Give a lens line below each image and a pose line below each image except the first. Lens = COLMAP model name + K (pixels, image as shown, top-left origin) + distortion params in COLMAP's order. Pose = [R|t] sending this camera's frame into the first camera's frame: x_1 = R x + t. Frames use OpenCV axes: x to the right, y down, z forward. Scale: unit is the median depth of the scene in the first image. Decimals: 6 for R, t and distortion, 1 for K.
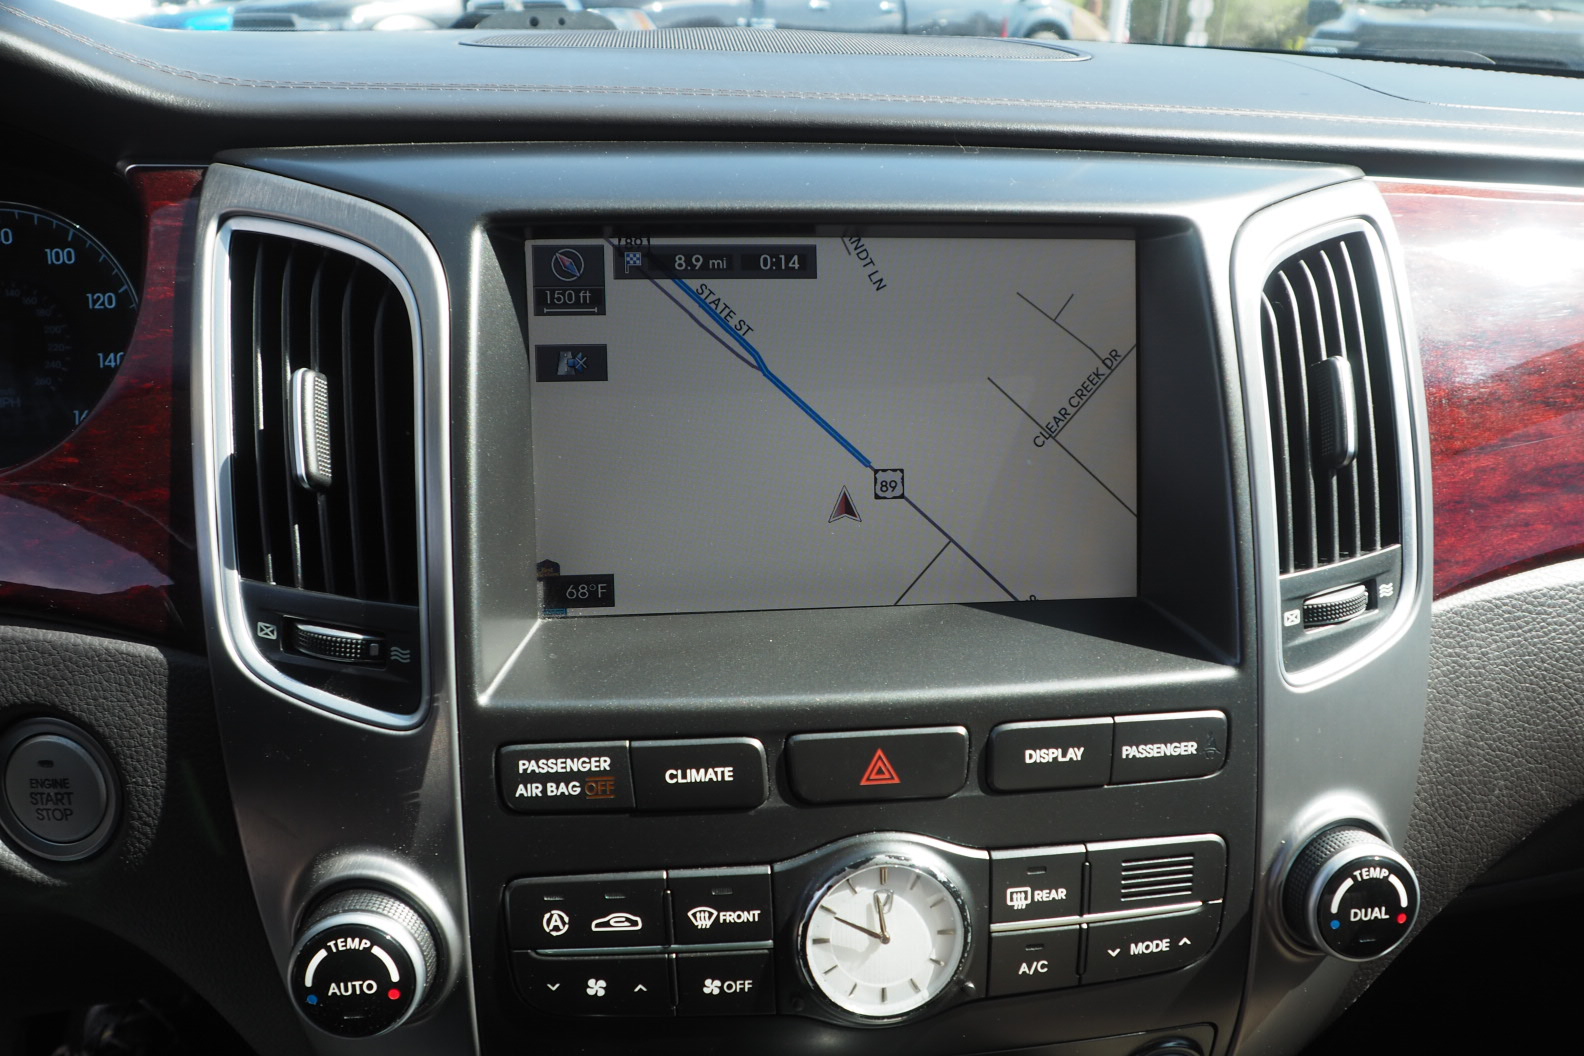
lens RADIAL K [[1113.7, 0, 787.8], [0, 1113.7, 566.5], [0, 0, 1]] dist [-0.033483, -0.001183]
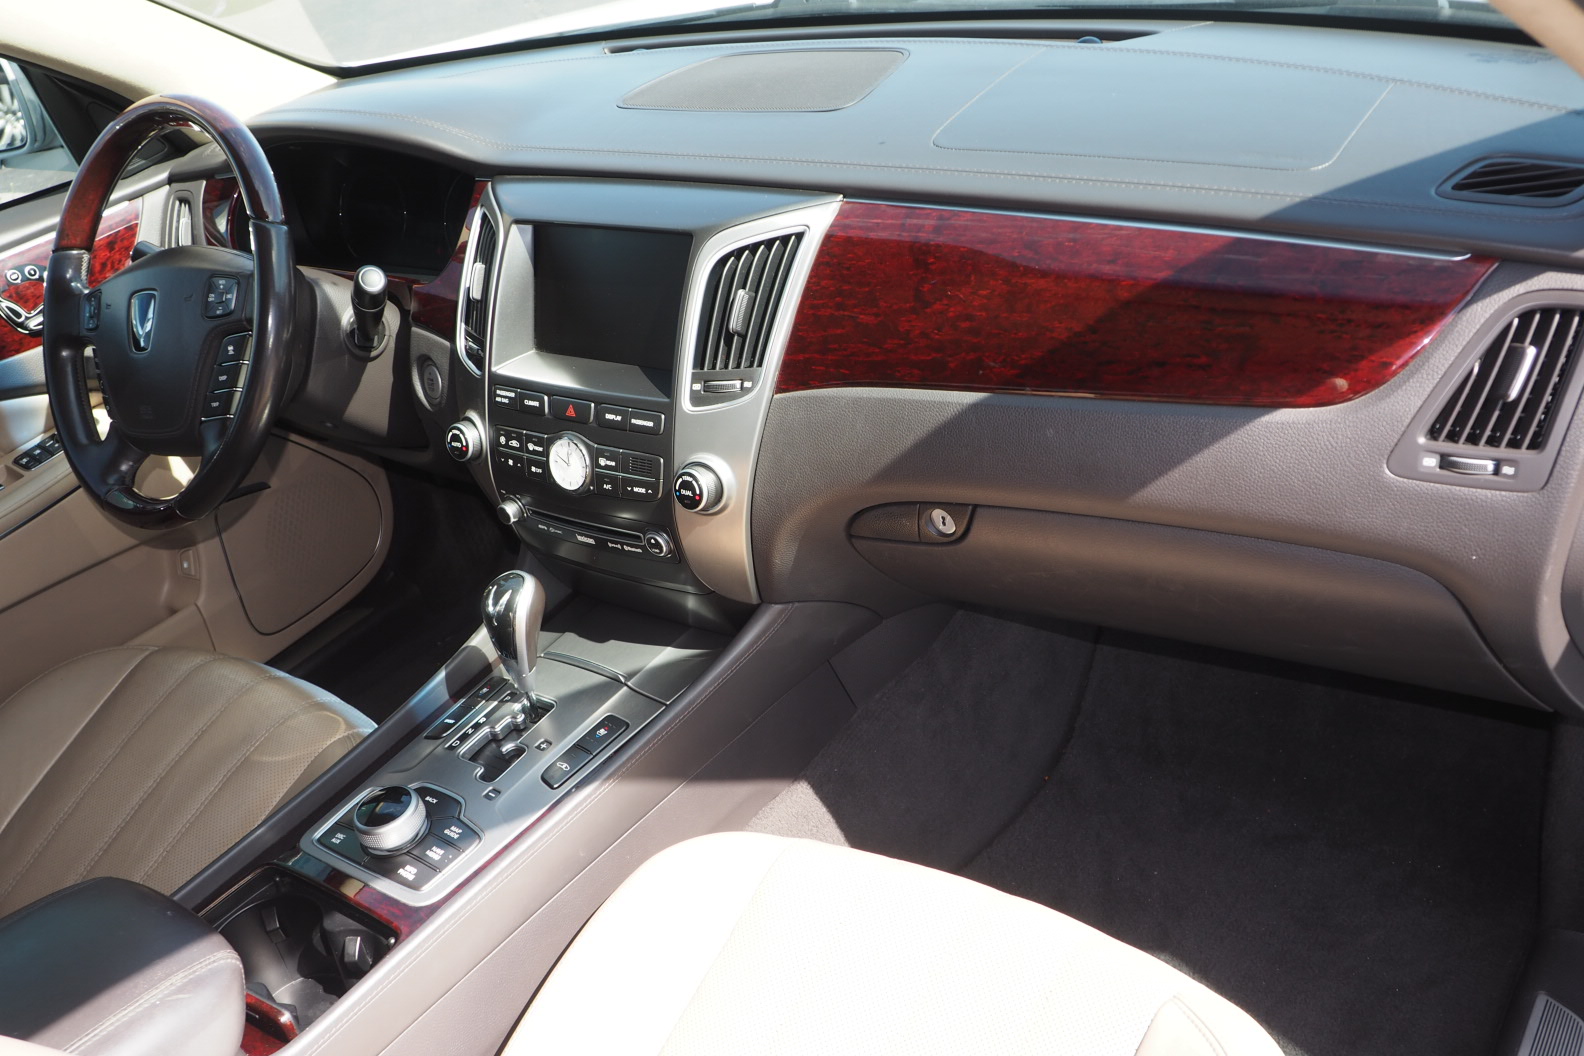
lens RADIAL K [[1381.2, 0, 836.3], [0, 1381.2, 538.3], [0, 0, 1]] dist [-0.018246, -0.001716]
pose [[0.745544, 0.218200, -0.629725, 3.132162], [-0.110413, 0.972267, 0.206171, -0.350074], [0.657247, -0.084180, 0.748960, -1.439442]]
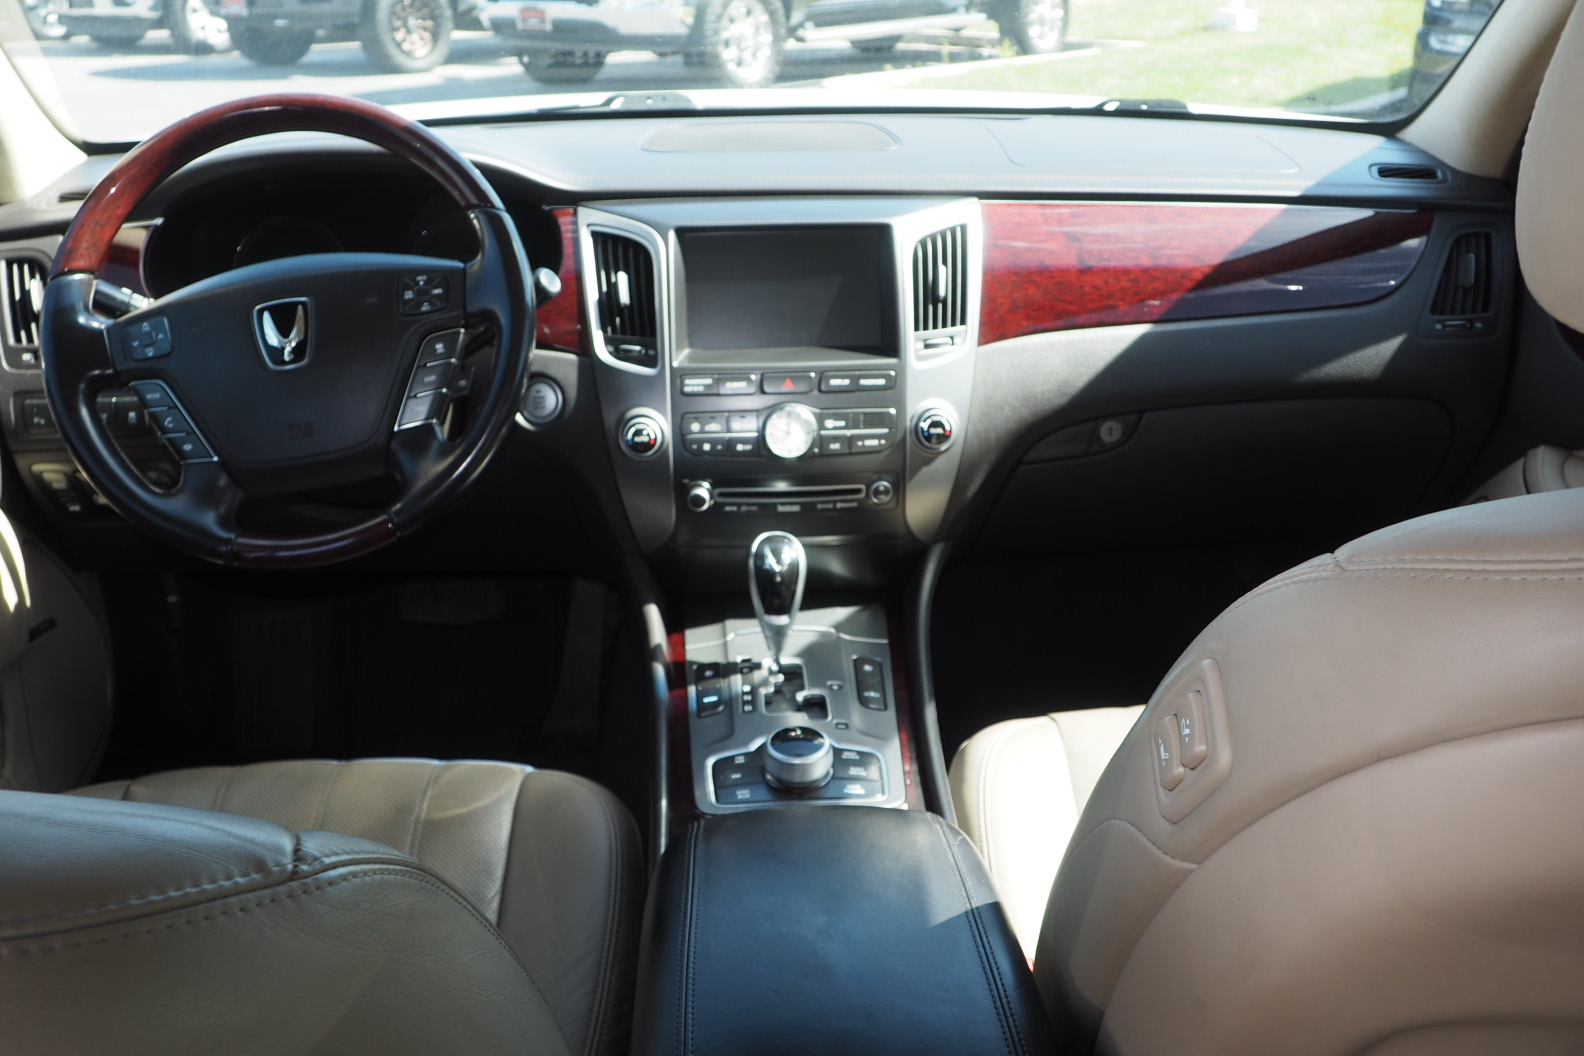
lens RADIAL K [[1405.7, 0, 805.0], [0, 1405.7, 528.8], [0, 0, 1]] dist [-0.008499, -0.017081]
pose [[0.998840, -0.002335, -0.048096, 0.340974], [0.001107, 0.999673, -0.025544, 0.735033], [0.048140, 0.025461, 0.998516, -3.328366]]
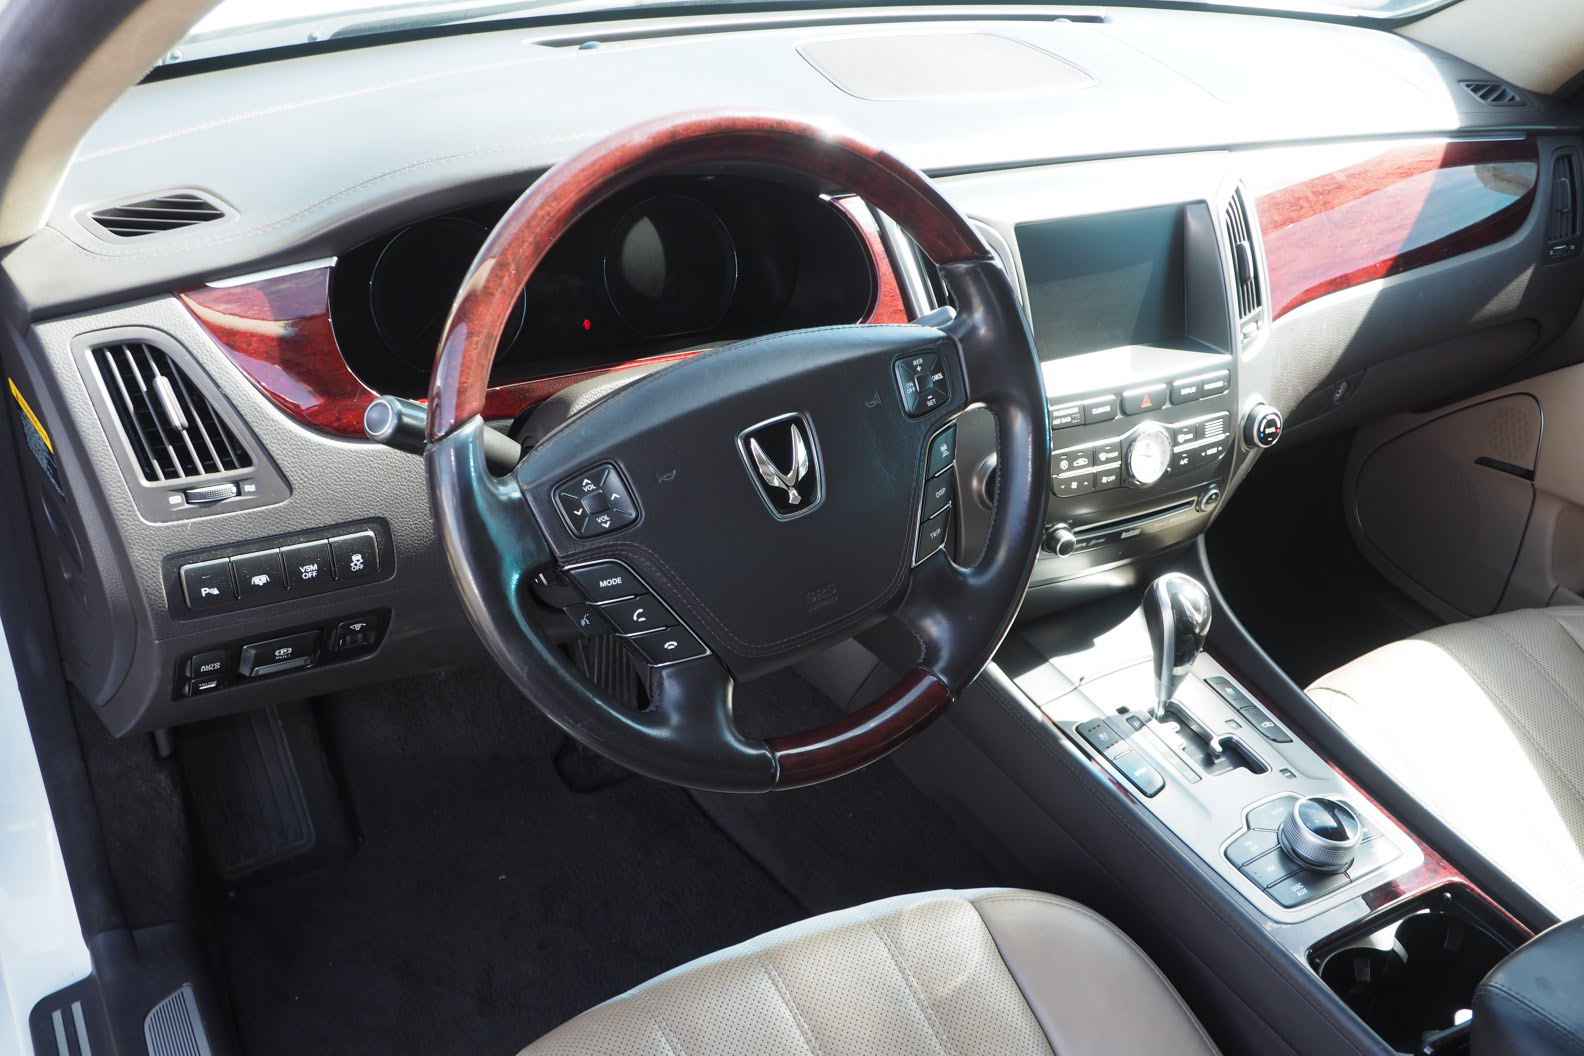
lens RADIAL K [[1381.2, 0, 797.1], [0, 1381.2, 544.6], [0, 0, 1]] dist [-0.018246, -0.001716]
pose [[0.912761, -0.164982, 0.373696, -2.241213], [0.096568, 0.976031, 0.195035, -0.261396], [-0.396916, -0.141934, 0.906814, -2.083431]]
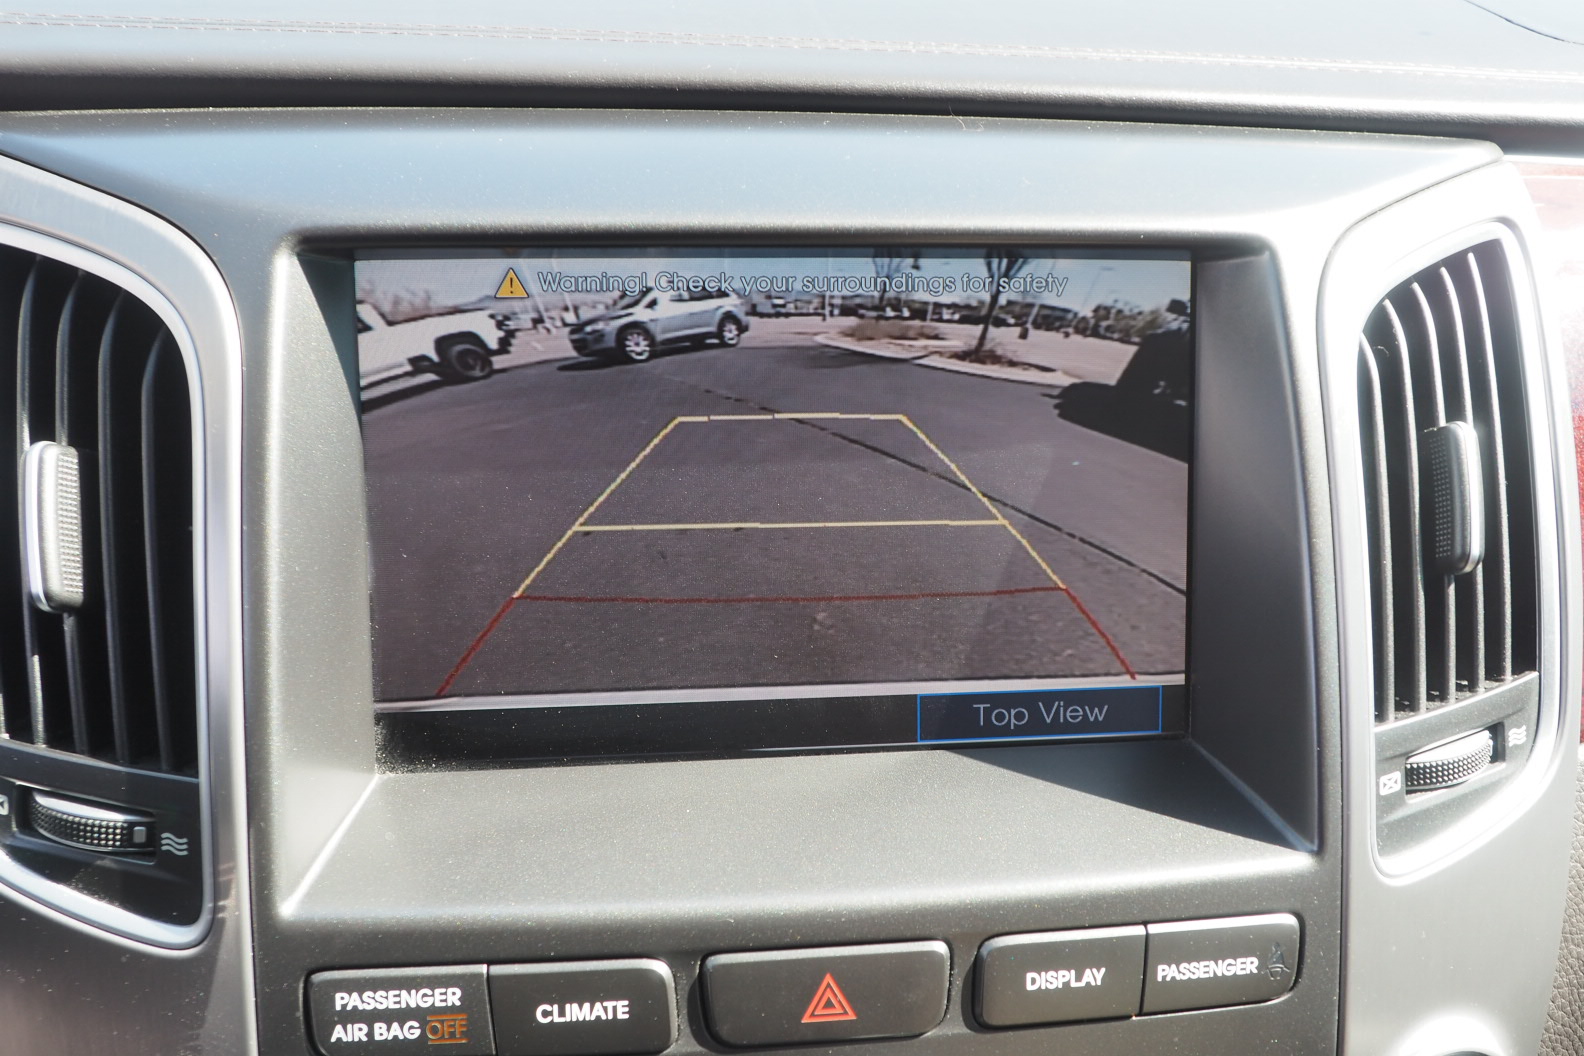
lens RADIAL K [[1381.2, 0, 793.1], [0, 1381.2, 574.3], [0, 0, 1]] dist [-0.018246, -0.001716]
pose [[0.999859, 0.008507, 0.014499, 0.042784], [-0.008909, 0.999571, 0.027911, -0.124559], [-0.014255, -0.028036, 0.999505, 0.090935]]
